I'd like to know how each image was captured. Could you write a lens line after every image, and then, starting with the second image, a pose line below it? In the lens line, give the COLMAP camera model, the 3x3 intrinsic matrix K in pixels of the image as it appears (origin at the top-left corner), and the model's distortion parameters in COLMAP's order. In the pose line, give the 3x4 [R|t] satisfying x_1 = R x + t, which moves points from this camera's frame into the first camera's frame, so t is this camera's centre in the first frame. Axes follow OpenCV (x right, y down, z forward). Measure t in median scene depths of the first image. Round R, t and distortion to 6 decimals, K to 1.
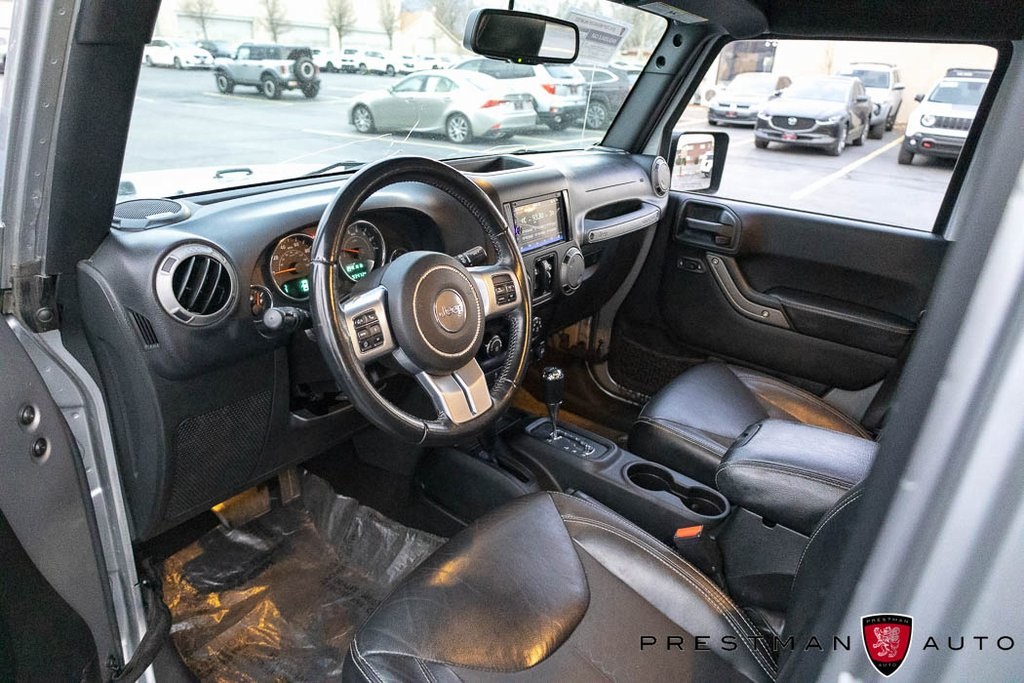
lens RADIAL K [[657.4, 0, 512.0], [0, 657.4, 341.5], [0, 0, 1]] dist [0.000494, -0.002309]
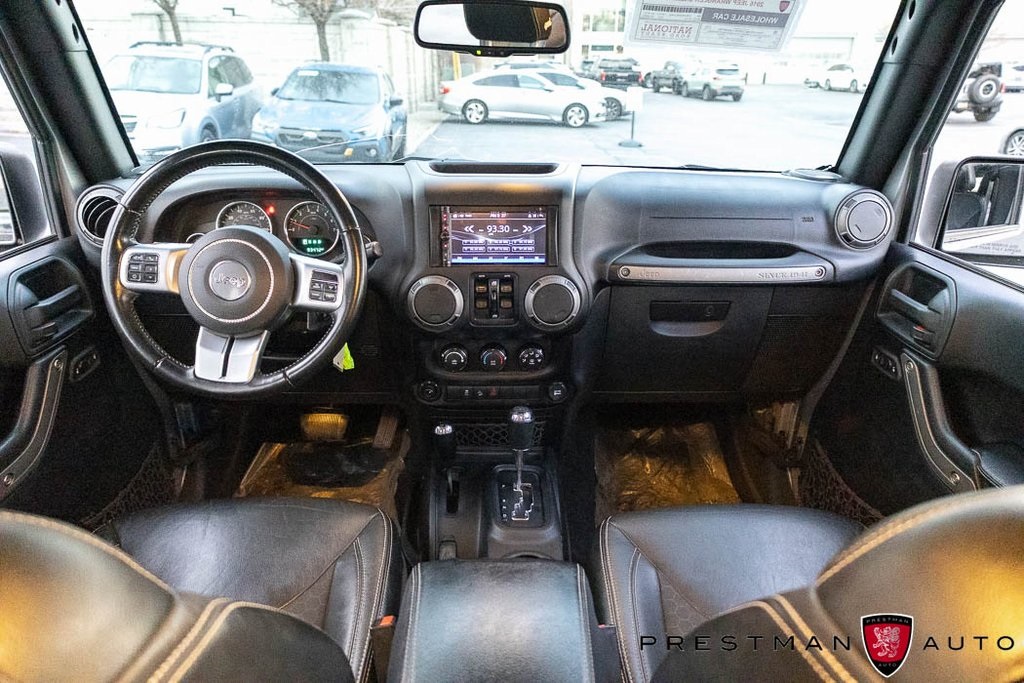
lens RADIAL K [[661.7, 0, 512.0], [0, 661.7, 341.5], [0, 0, 1]] dist [0.005024, 0.002117]
pose [[0.616555, 0.260854, -0.742842, 0.451401], [-0.286367, 0.953193, 0.097037, -0.082636], [0.733385, 0.152897, 0.662397, 0.273573]]
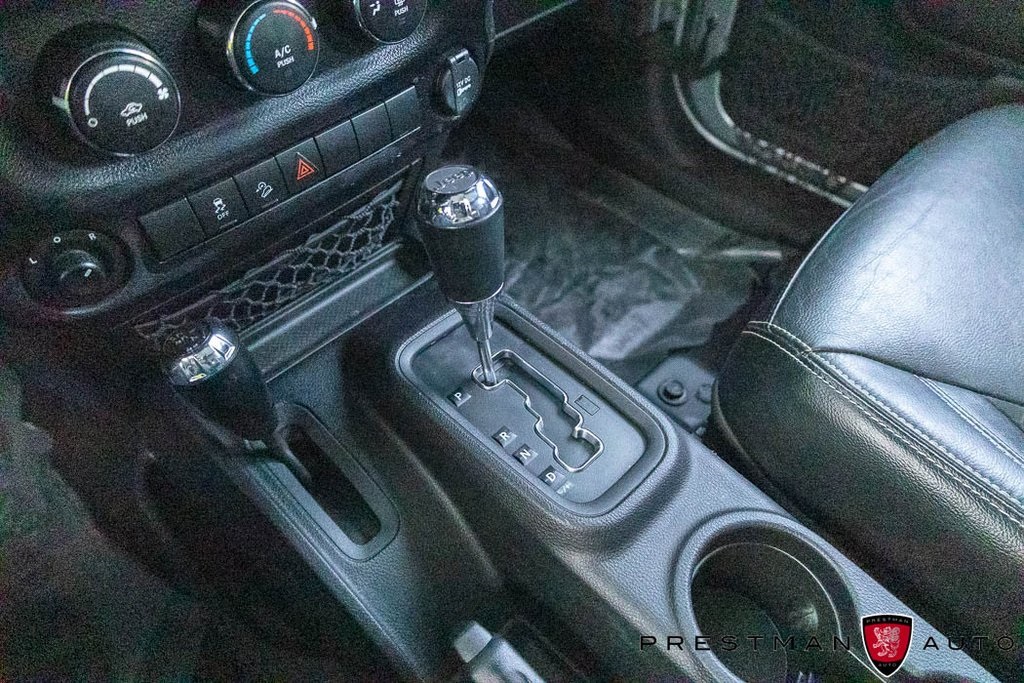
lens RADIAL K [[657.4, 0, 512.0], [0, 657.4, 341.5], [0, 0, 1]] dist [0.000494, -0.002309]
pose [[0.987329, 0.074500, -0.140109, 0.081742], [-0.001697, 0.887847, 0.460135, -0.013261], [0.158676, -0.454067, 0.876724, 0.505253]]
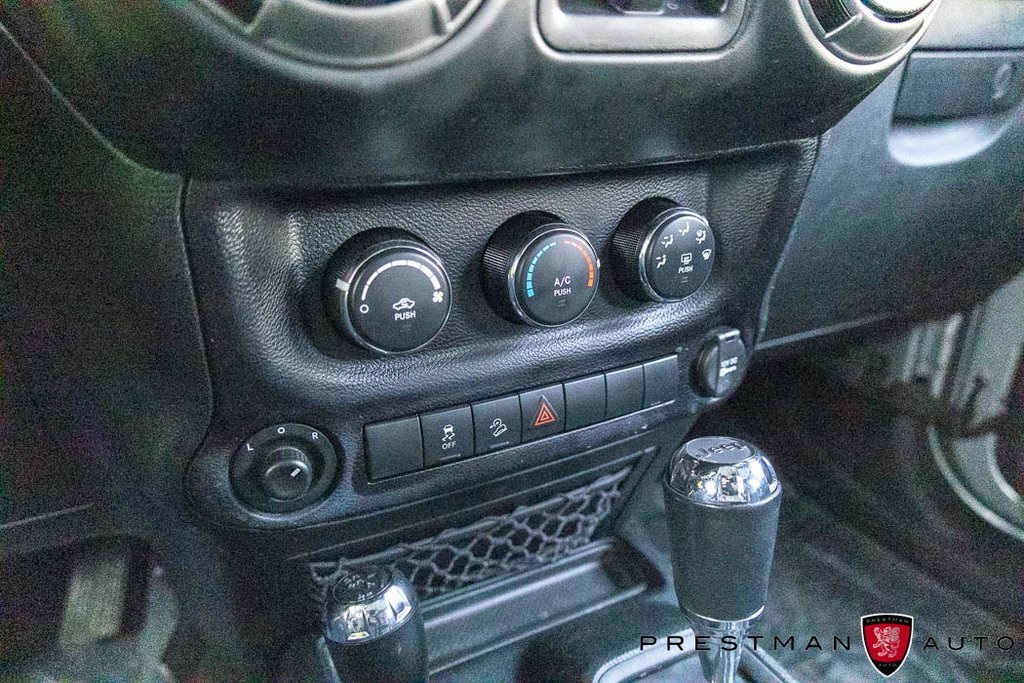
lens RADIAL K [[661.7, 0, 512.0], [0, 661.7, 341.5], [0, 0, 1]] dist [0.005024, 0.002117]
pose [[0.891718, 0.102495, -0.440834, 0.058920], [-0.118711, 0.992885, -0.009280, 0.012347], [0.436746, 0.060607, 0.897541, 0.526223]]
